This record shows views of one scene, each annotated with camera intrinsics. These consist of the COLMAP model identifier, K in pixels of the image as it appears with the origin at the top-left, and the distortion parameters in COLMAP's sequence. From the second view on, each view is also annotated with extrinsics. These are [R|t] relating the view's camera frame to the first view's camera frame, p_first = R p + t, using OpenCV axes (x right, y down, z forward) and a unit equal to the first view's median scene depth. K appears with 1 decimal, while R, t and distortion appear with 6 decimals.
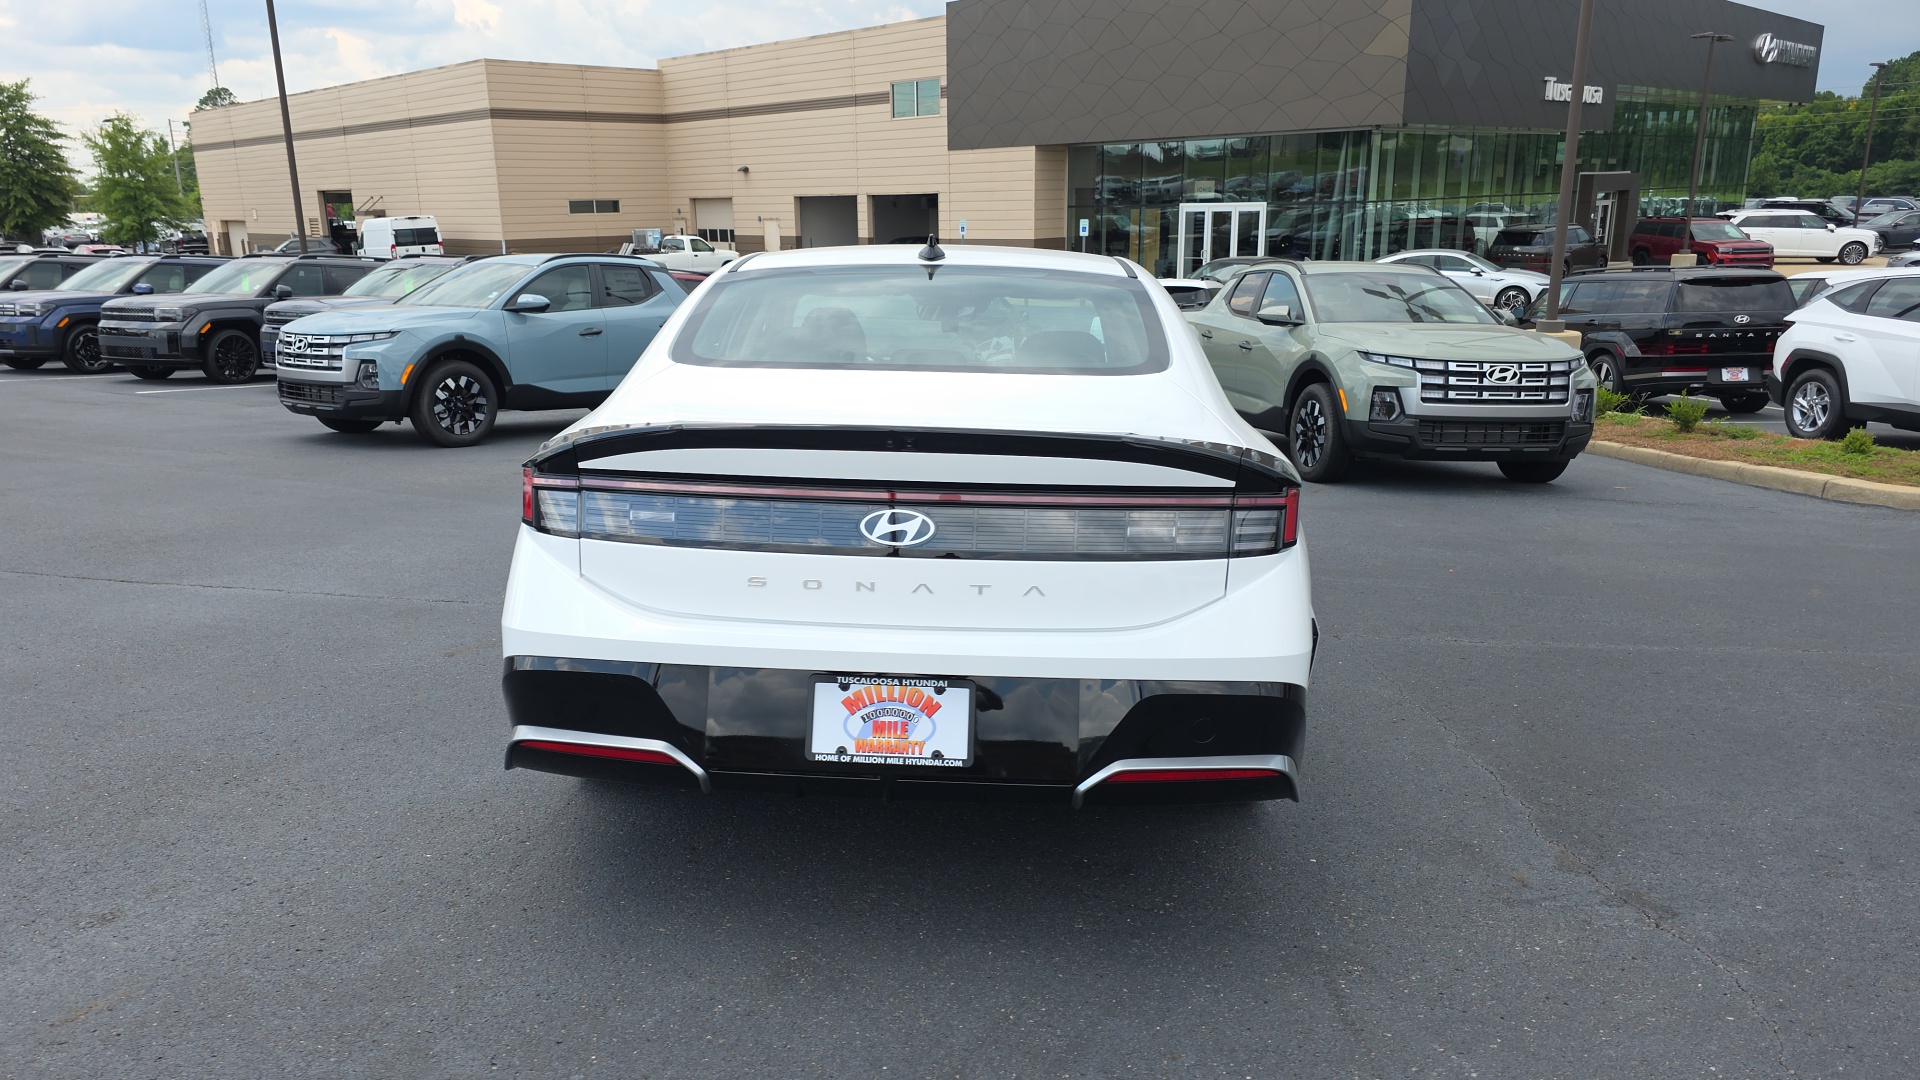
lens RADIAL K [[1305.6, 0, 960.0], [0, 1305.6, 540.0], [0, 0, 1]] dist [0.063534, -0.058974]
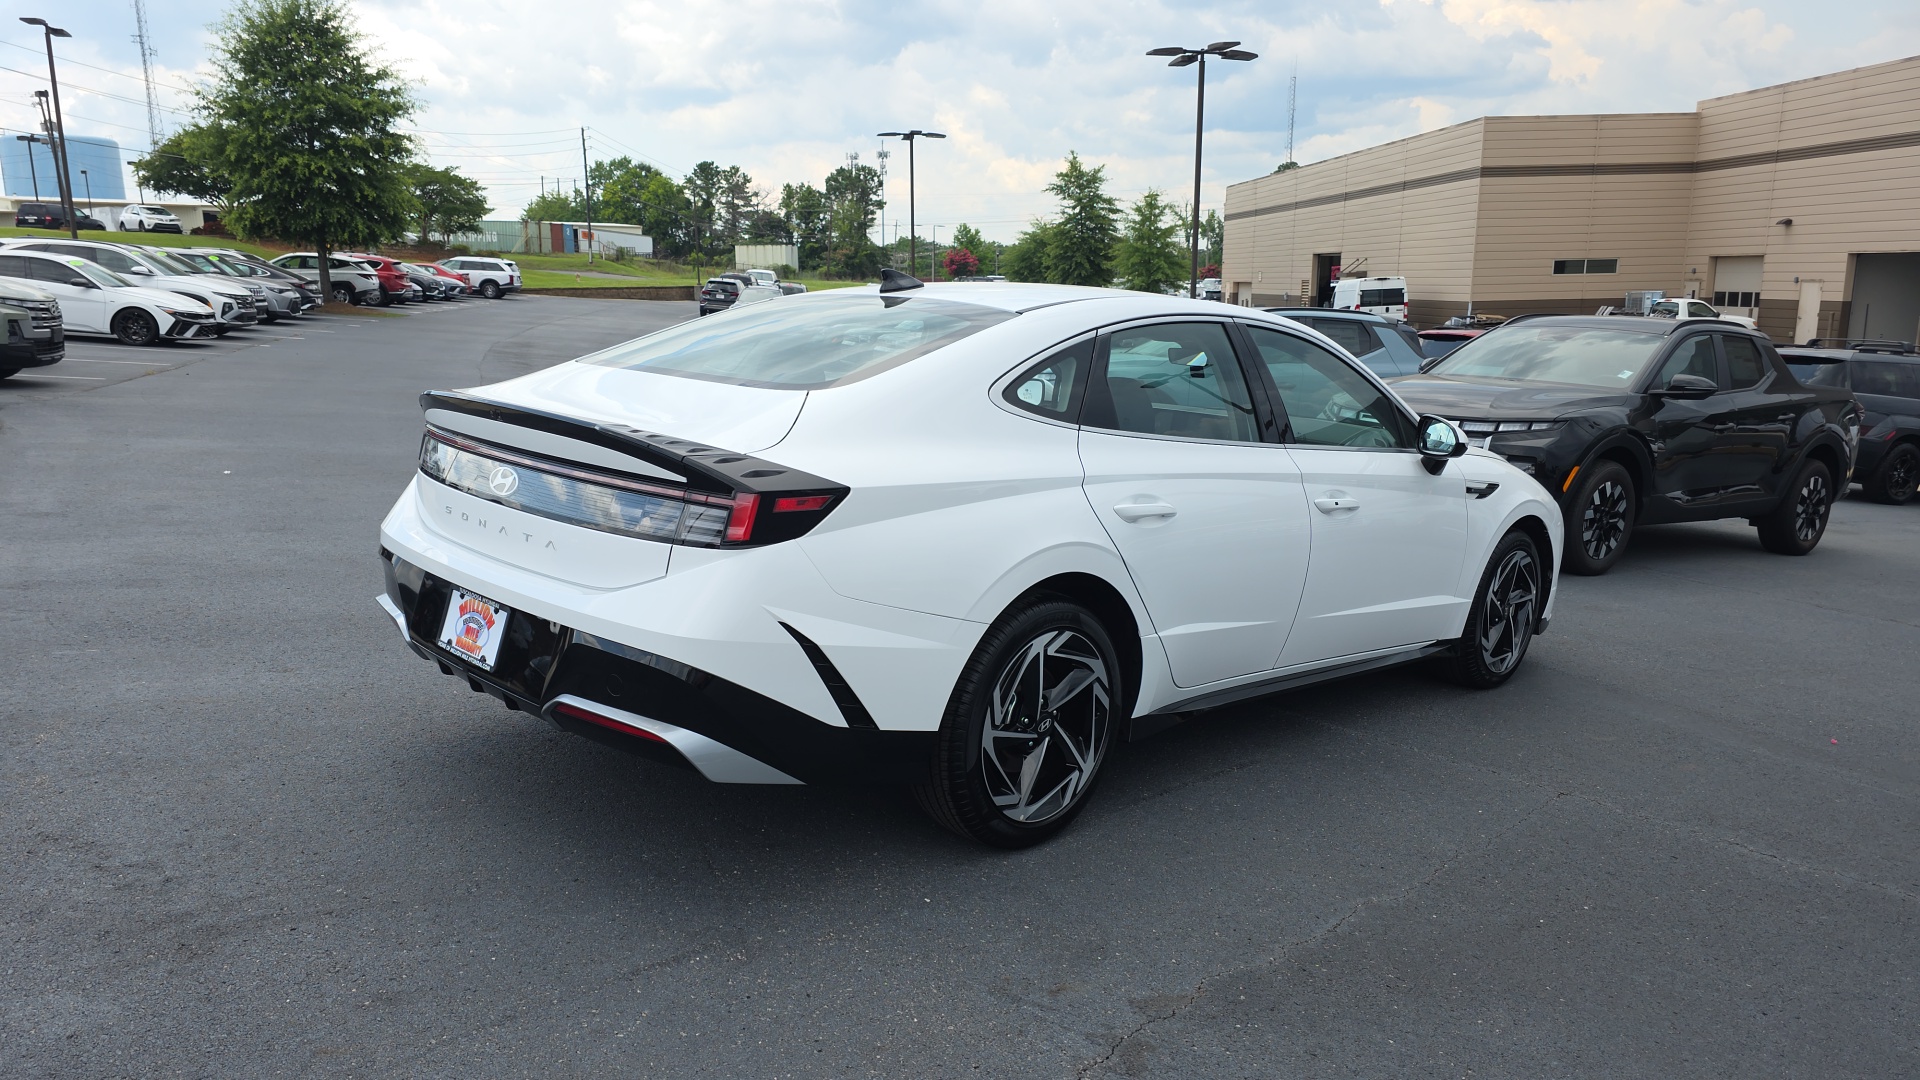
lens RADIAL K [[1376.0, 0, 950.2], [0, 1376.0, 556.5], [0, 0, 1]] dist [0.043343, -0.070252]
pose [[0.713438, 0.143458, -0.685876, 1.183858], [-0.173441, 0.984514, 0.025511, -0.047056], [0.678914, 0.100758, 0.727271, 0.302952]]
